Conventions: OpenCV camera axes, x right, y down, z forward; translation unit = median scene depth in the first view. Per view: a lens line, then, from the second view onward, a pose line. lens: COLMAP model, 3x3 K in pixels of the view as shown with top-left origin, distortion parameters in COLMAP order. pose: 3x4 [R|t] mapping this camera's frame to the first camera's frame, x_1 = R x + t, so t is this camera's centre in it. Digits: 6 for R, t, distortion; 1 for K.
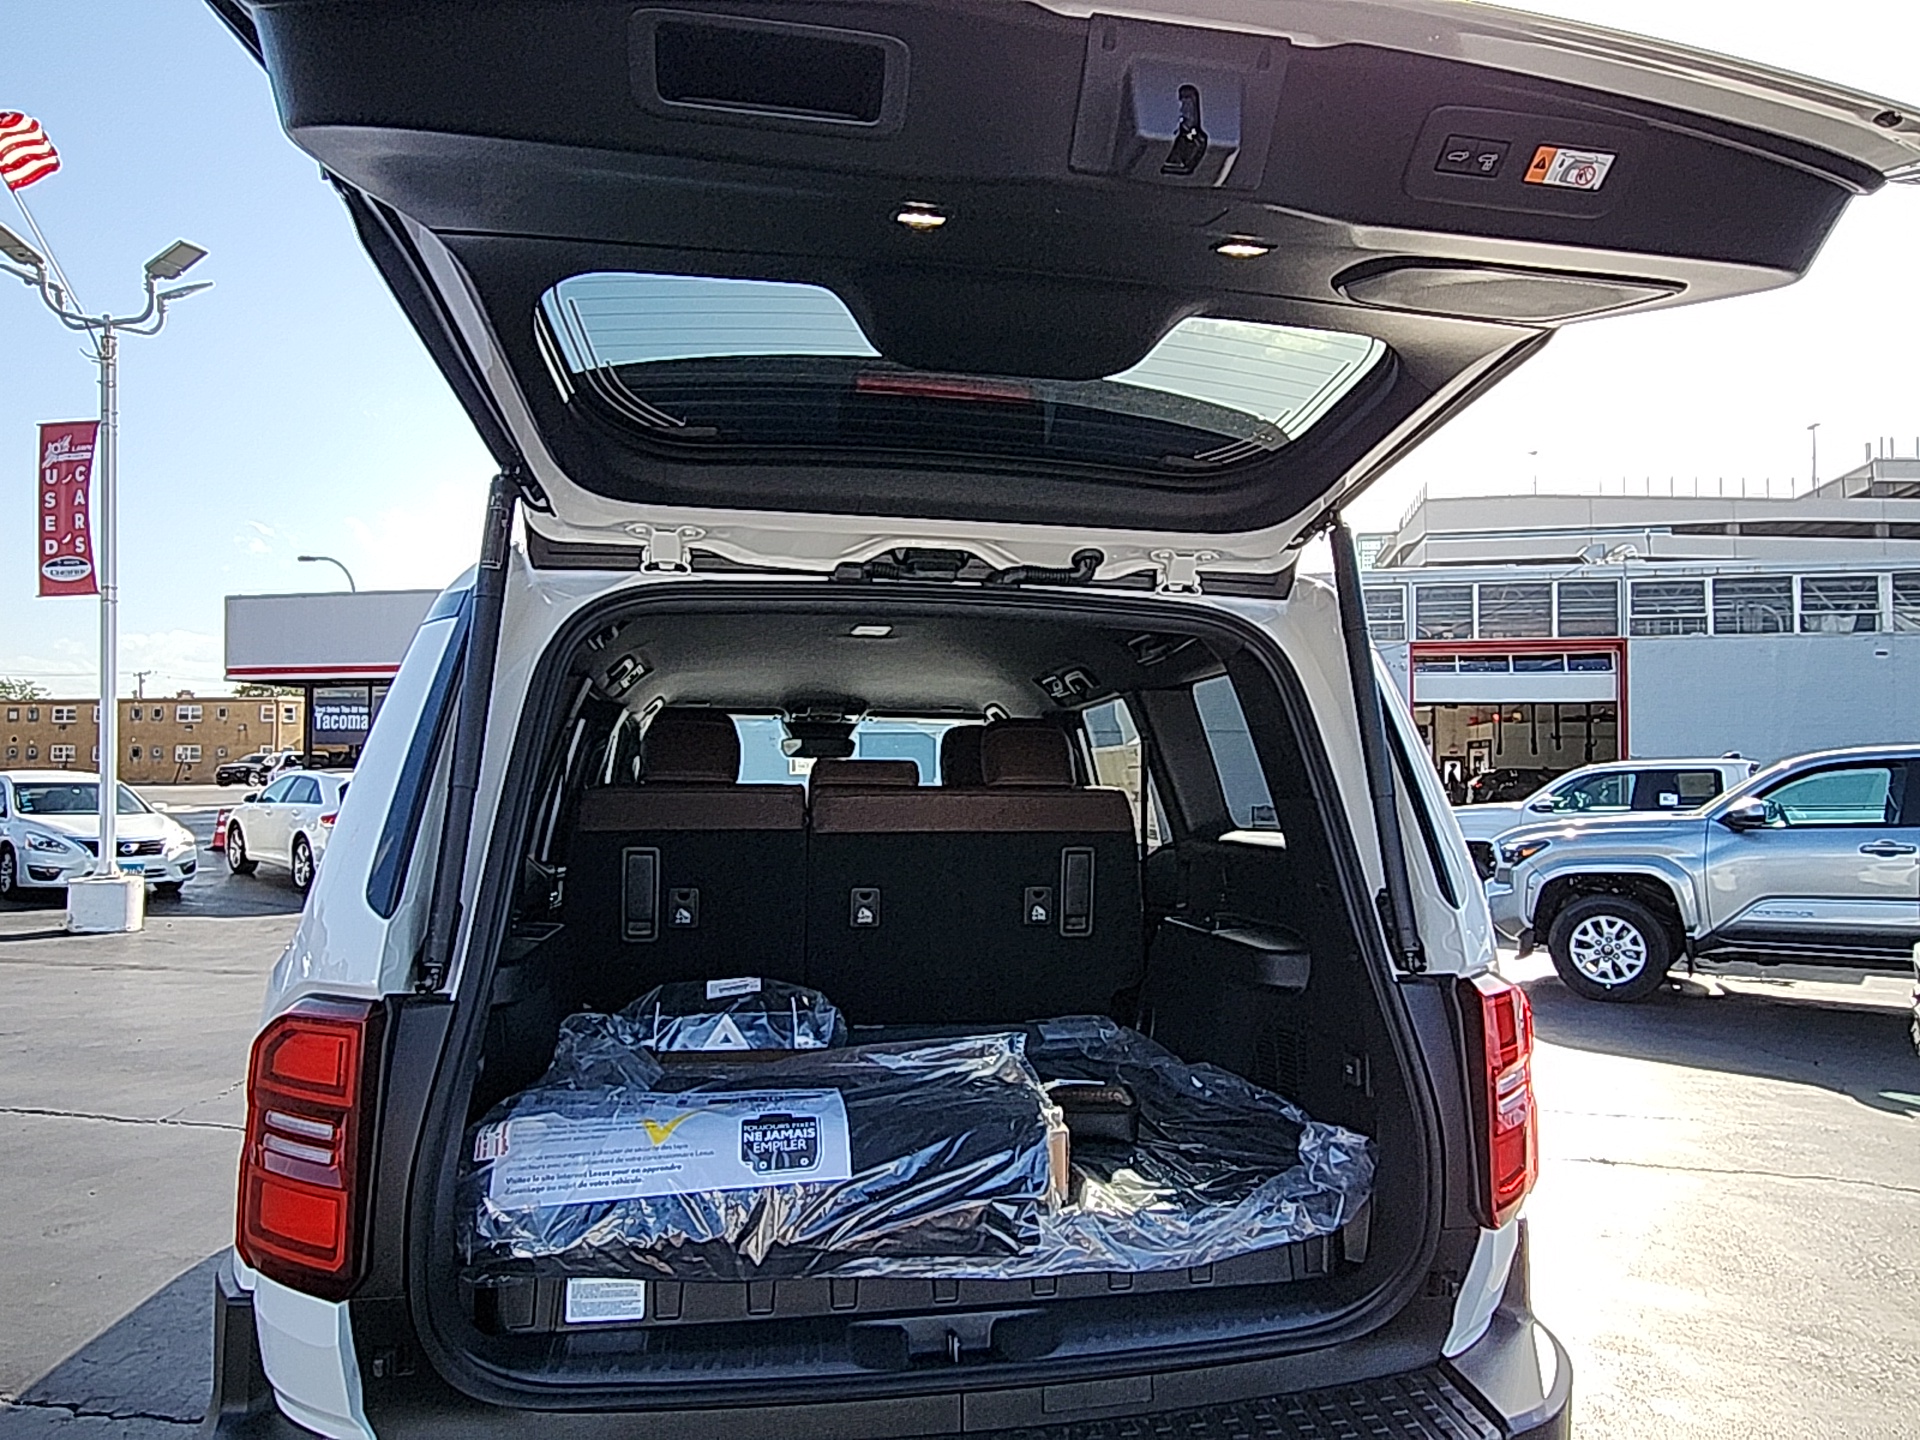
lens RADIAL K [[1180.9, 0, 960.0], [0, 1180.9, 720.0], [0, 0, 1]] dist [0.004858, -0.003670]
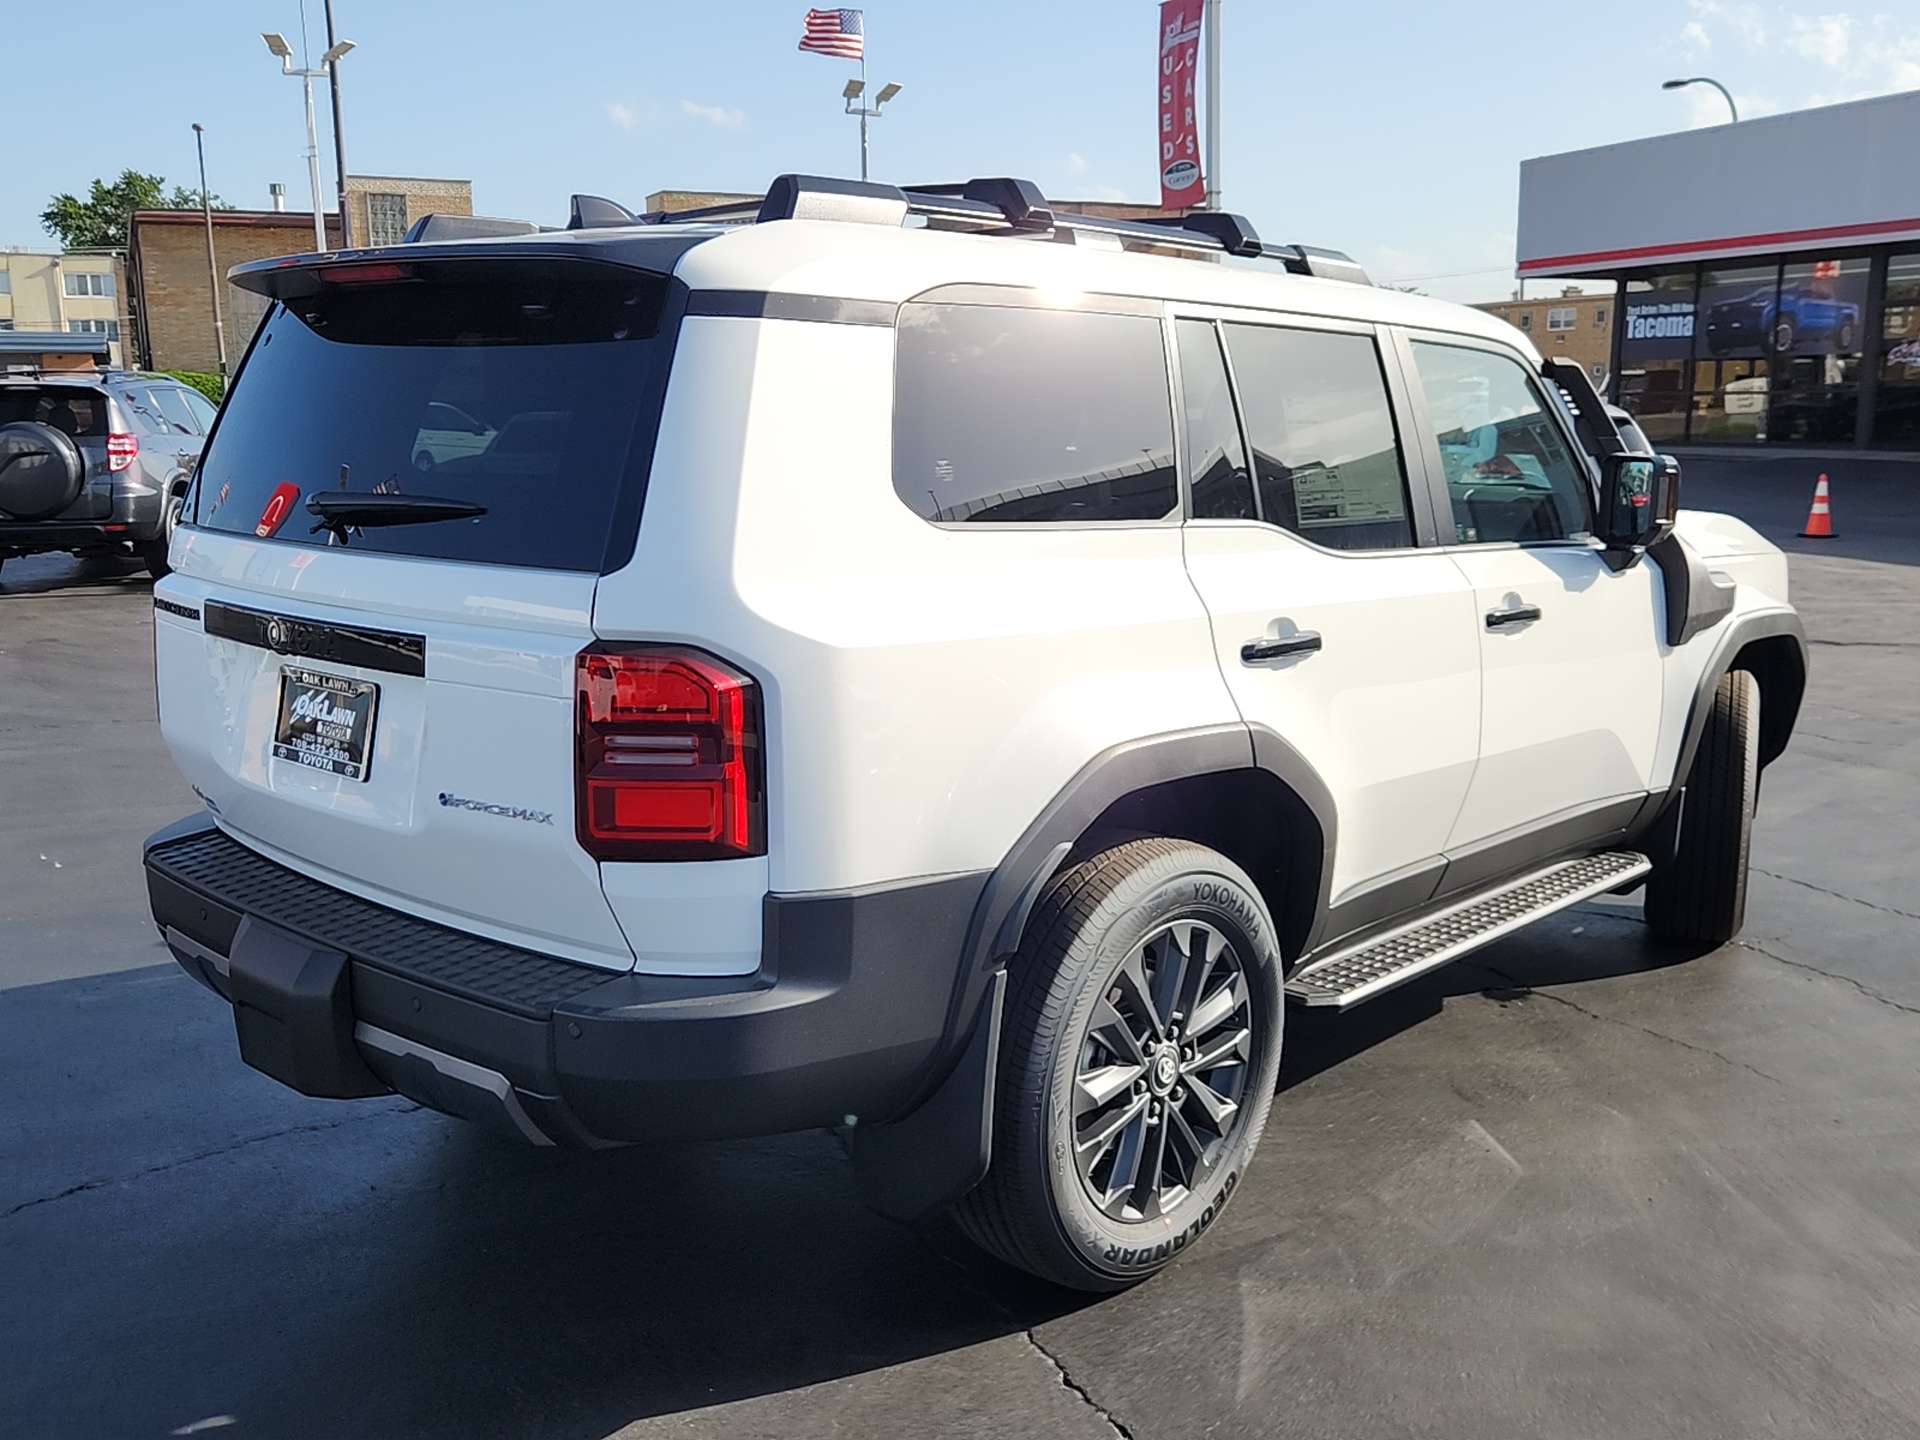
lens RADIAL K [[1718.6, 0, 960.0], [0, 1718.6, 720.0], [0, 0, 1]] dist [0.082555, -0.094459]
pose [[0.613362, 0.135943, -0.778014, 0.191295], [0.043789, 0.977707, 0.205357, -0.002117], [0.788587, -0.160026, 0.593736, 0.030851]]
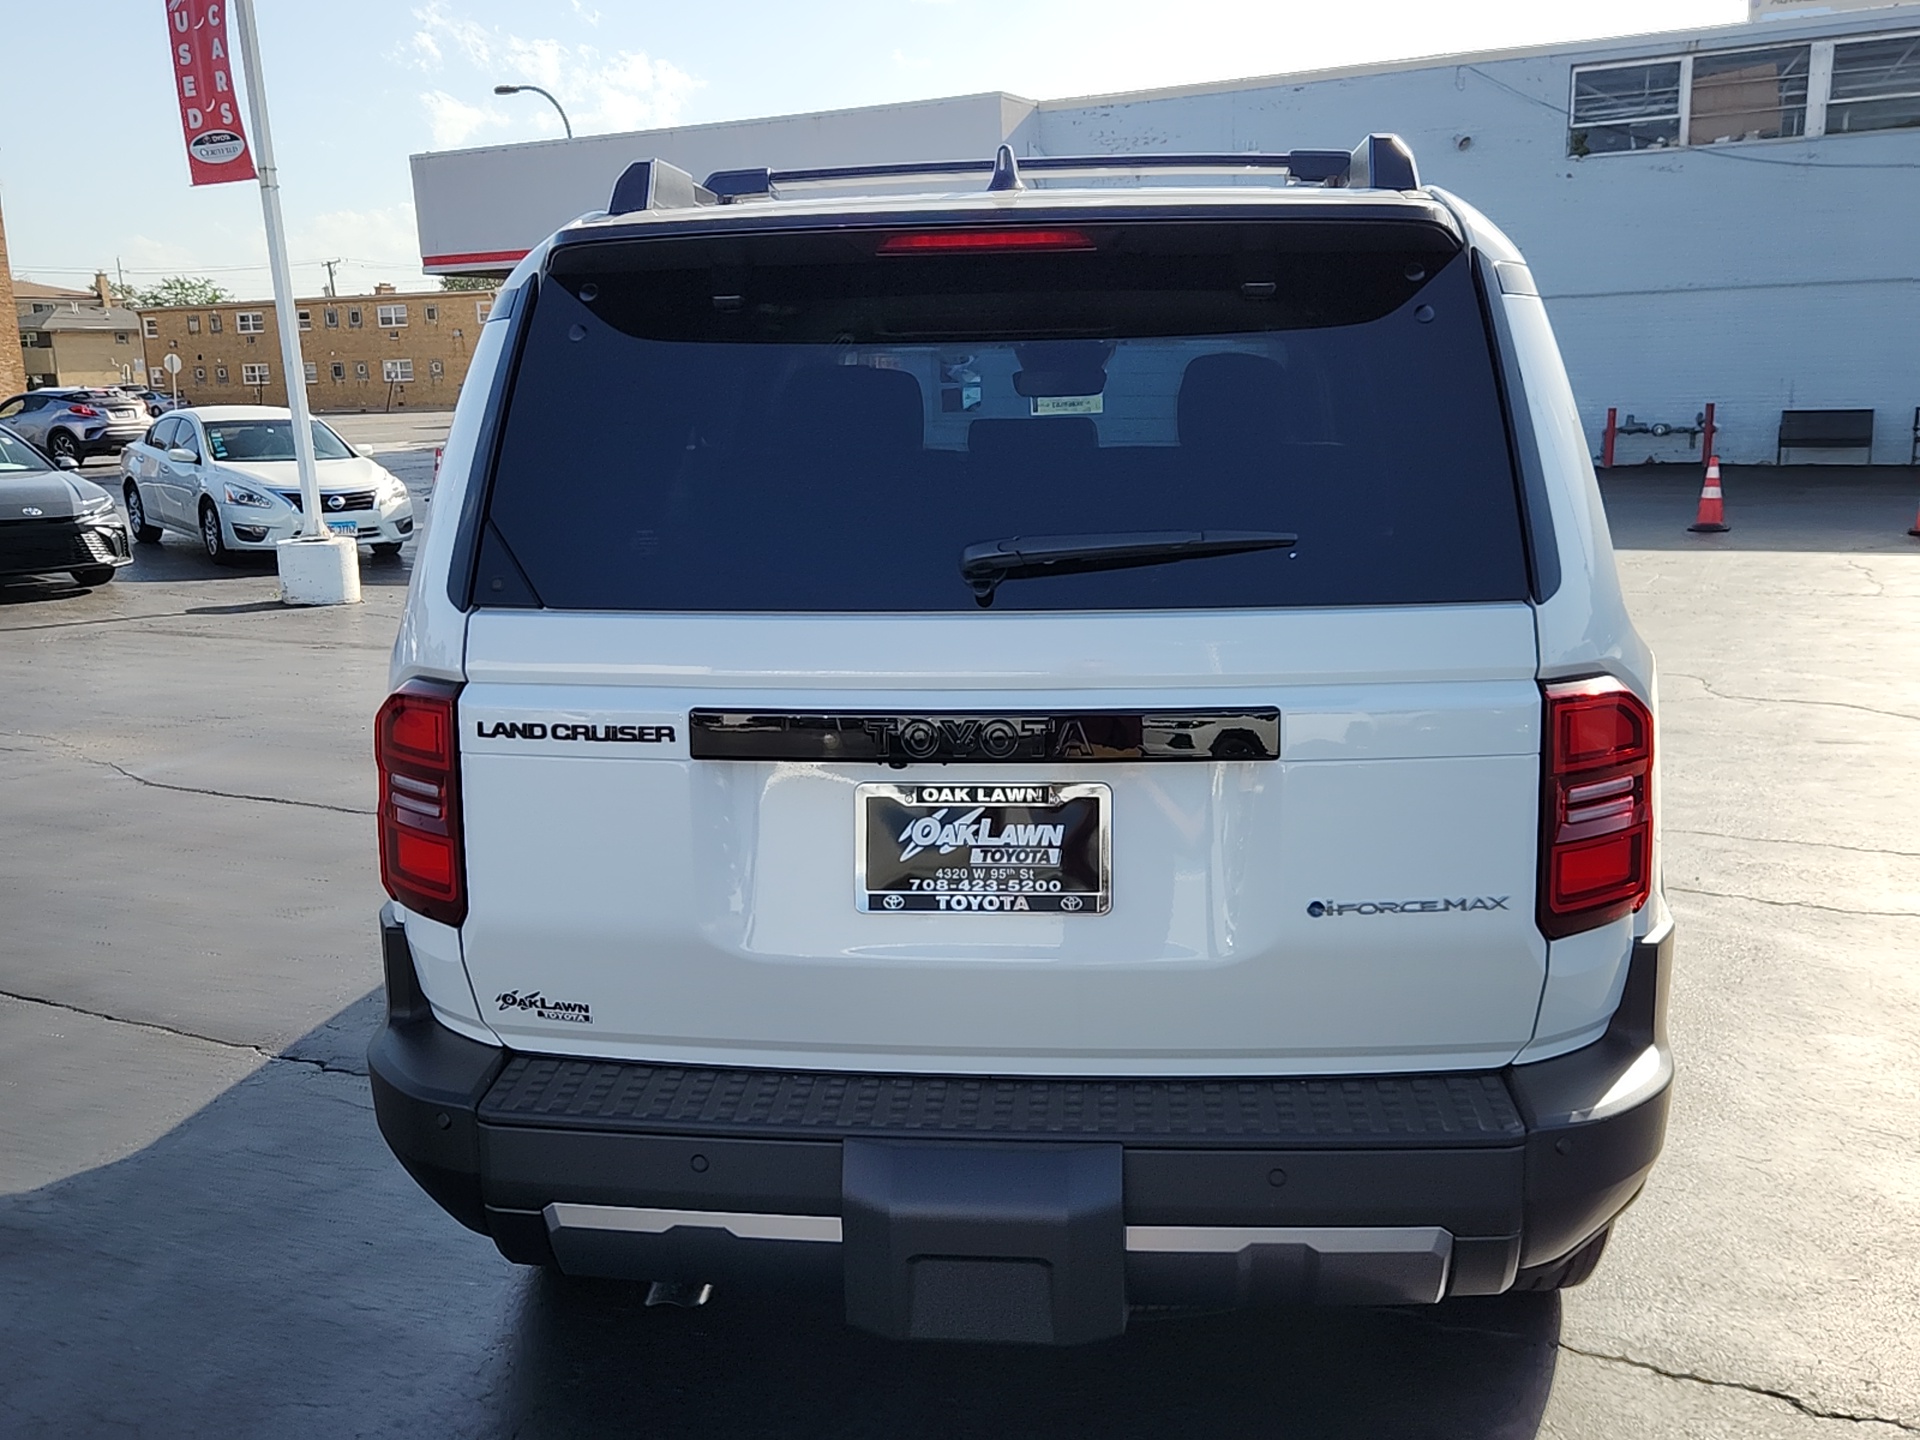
lens RADIAL K [[1718.6, 0, 960.0], [0, 1718.6, 720.0], [0, 0, 1]] dist [0.082555, -0.094459]
pose [[0.962935, 0.022099, -0.268825, 0.036938], [0.043415, 0.970945, 0.235330, -0.008775], [0.266215, -0.238279, 0.933998, -0.038787]]
